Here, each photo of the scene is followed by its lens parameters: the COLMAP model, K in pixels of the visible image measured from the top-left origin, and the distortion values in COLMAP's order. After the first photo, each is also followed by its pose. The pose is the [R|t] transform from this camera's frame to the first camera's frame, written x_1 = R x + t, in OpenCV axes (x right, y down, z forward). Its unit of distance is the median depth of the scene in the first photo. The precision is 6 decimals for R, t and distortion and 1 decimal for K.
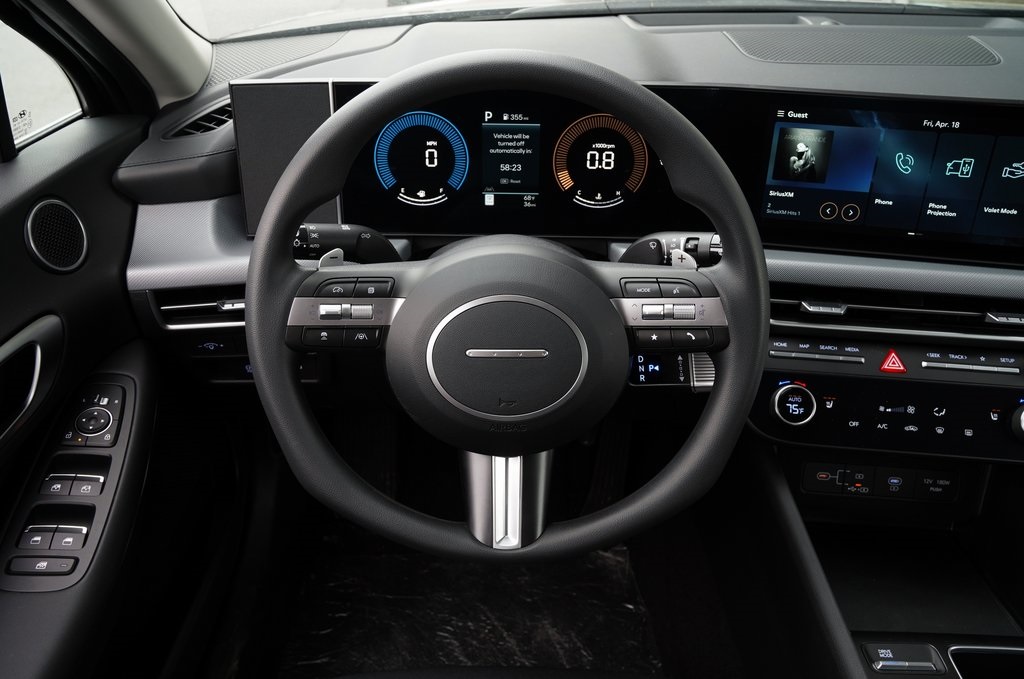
lens RADIAL K [[813.9, 0, 508.0], [0, 813.9, 342.6], [0, 0, 1]] dist [-0.088702, 0.093735]
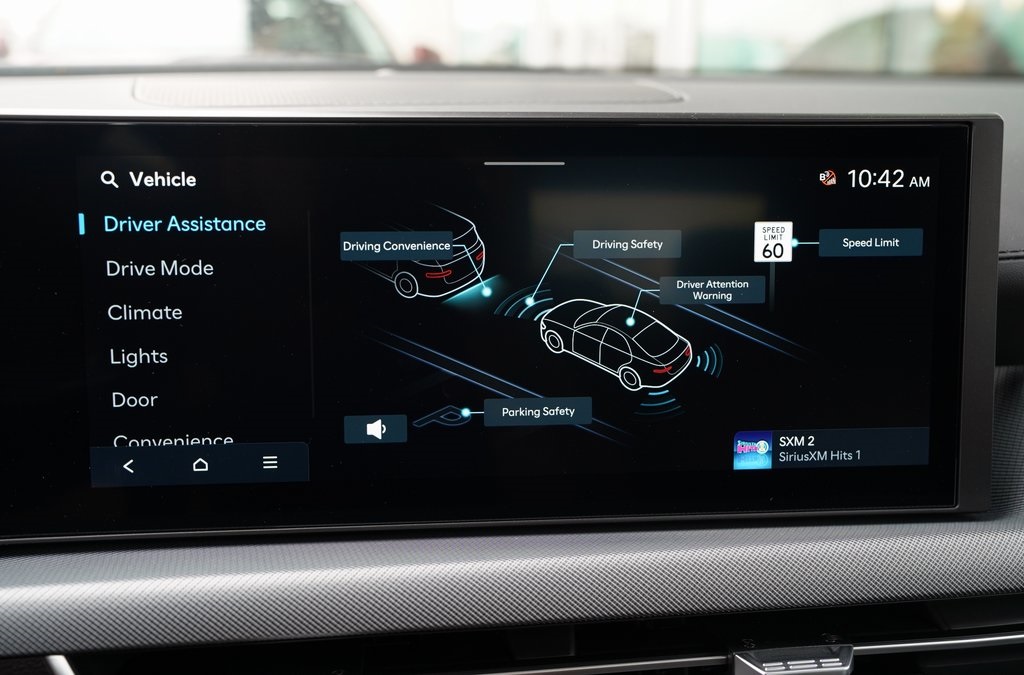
lens RADIAL K [[1102.2, 0, 517.5], [0, 1102.2, 327.6], [0, 0, 1]] dist [0.036197, 0.000000]
pose [[0.963265, -0.064719, 0.260637, 0.373953], [0.141795, 0.946785, -0.288952, -0.045474], [-0.228066, 0.315294, 0.921182, 0.496252]]
